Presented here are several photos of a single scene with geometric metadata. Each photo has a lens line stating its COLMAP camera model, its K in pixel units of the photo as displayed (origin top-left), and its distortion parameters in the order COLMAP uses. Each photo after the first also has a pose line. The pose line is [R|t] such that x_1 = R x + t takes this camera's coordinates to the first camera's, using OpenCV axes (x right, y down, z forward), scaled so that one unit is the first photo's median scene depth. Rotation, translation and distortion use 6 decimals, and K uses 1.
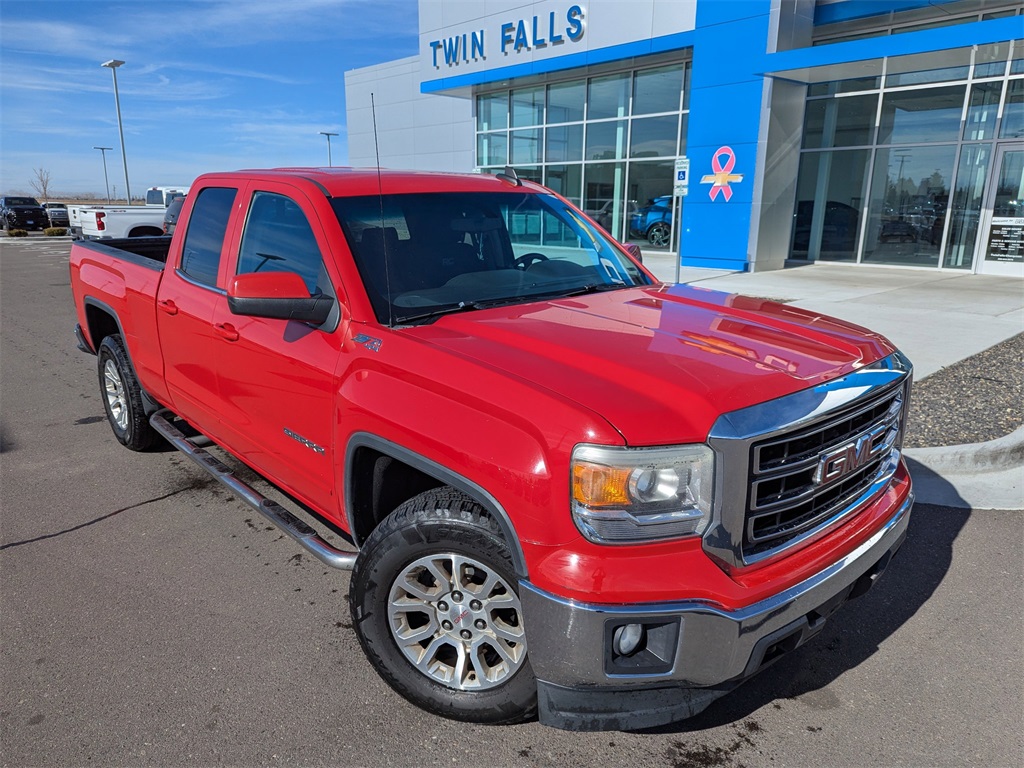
lens RADIAL K [[749.0, 0, 548.5], [0, 749.0, 397.7], [0, 0, 1]] dist [0.046684, -0.043415]
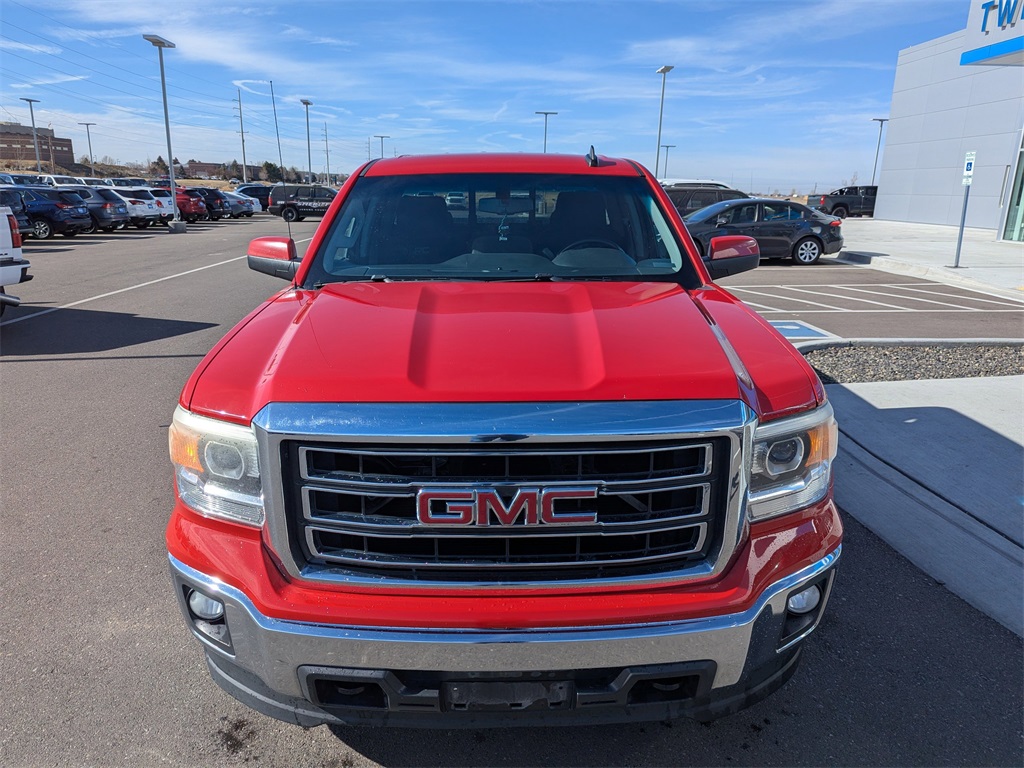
lens RADIAL K [[749.0, 0, 522.9], [0, 749.0, 385.4], [0, 0, 1]] dist [0.046684, -0.043415]
pose [[0.731739, 0.172112, -0.659497, 0.390068], [-0.175406, 0.982554, 0.061801, -0.039826], [0.658628, 0.070457, 0.749163, 0.189330]]
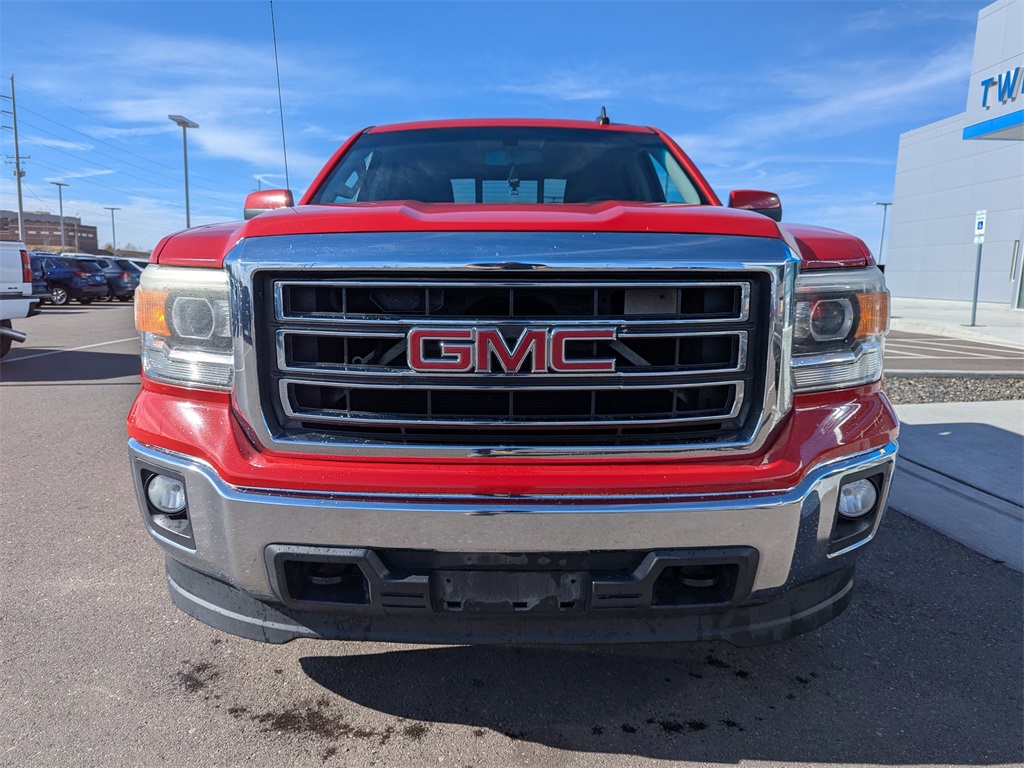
lens RADIAL K [[749.0, 0, 510.6], [0, 749.0, 393.2], [0, 0, 1]] dist [0.046684, -0.043415]
pose [[0.713703, 0.103352, -0.692782, 0.375061], [-0.181716, 0.982511, -0.040628, 0.062720], [0.676467, 0.154886, 0.720002, 0.233548]]
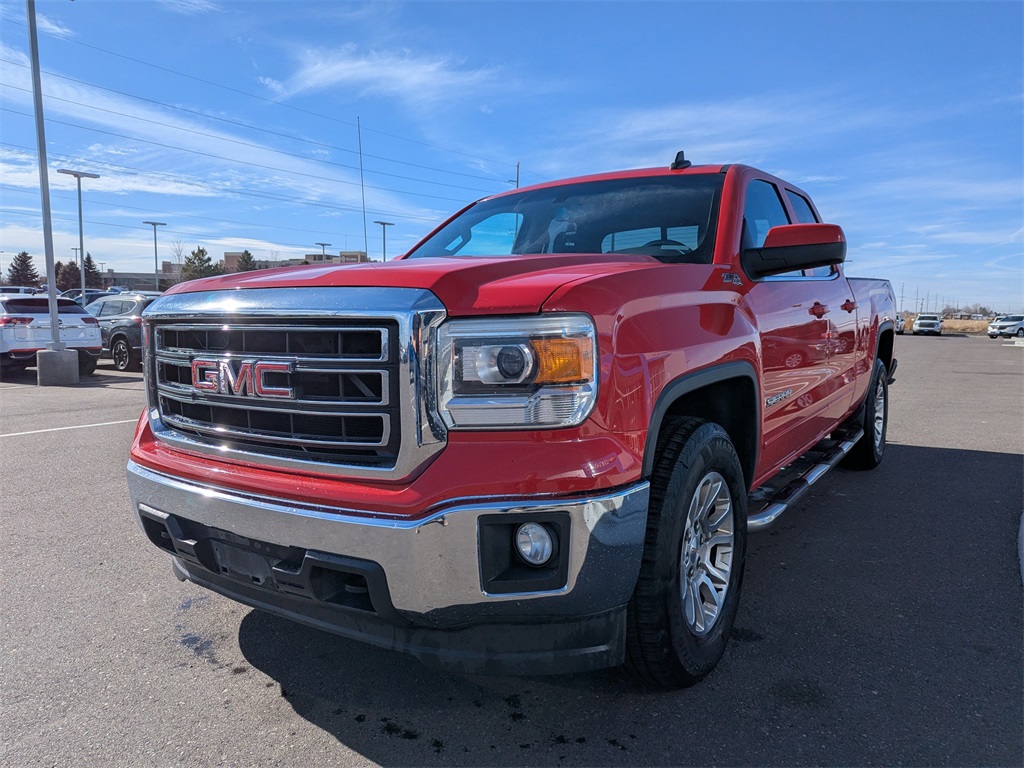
lens RADIAL K [[749.0, 0, 497.9], [0, 749.0, 383.0], [0, 0, 1]] dist [0.046684, -0.043415]
pose [[0.172393, 0.073494, -0.982283, 0.571290], [-0.253174, 0.967018, 0.027920, -0.006342], [0.951937, 0.243875, 0.185314, 0.491273]]
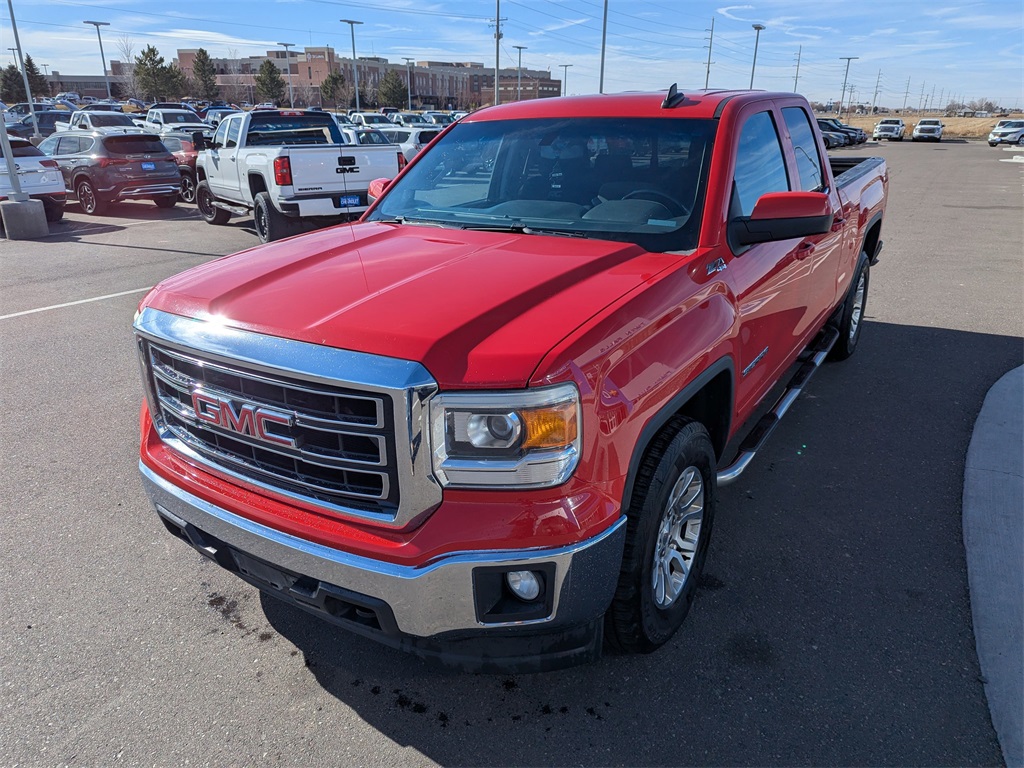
lens RADIAL K [[749.0, 0, 500.9], [0, 749.0, 393.4], [0, 0, 1]] dist [0.046684, -0.043415]
pose [[0.198078, 0.327379, -0.923898, 0.566343], [-0.238286, 0.930380, 0.278589, -0.120875], [0.950781, 0.164970, 0.262298, 0.461205]]
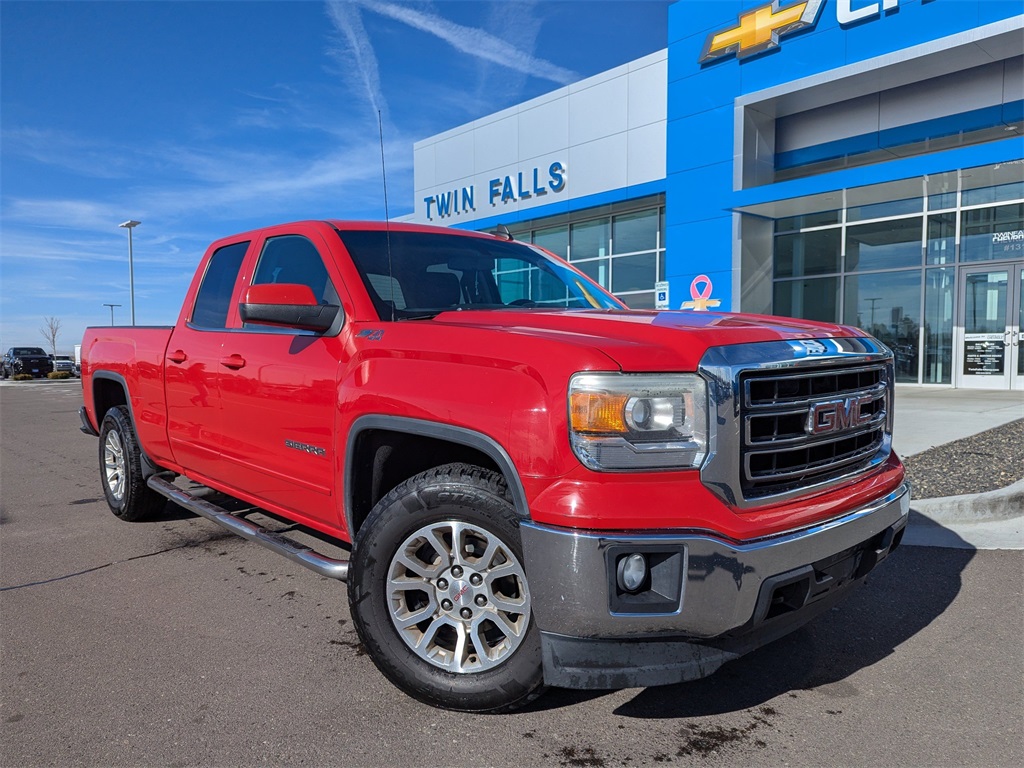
lens RADIAL K [[749.0, 0, 535.3], [0, 749.0, 388.7], [0, 0, 1]] dist [0.046684, -0.043415]
pose [[0.999716, -0.023782, -0.001513, -0.005323], [0.022946, 0.977830, -0.208139, 0.108500], [0.006429, 0.208045, 0.978098, -0.006171]]
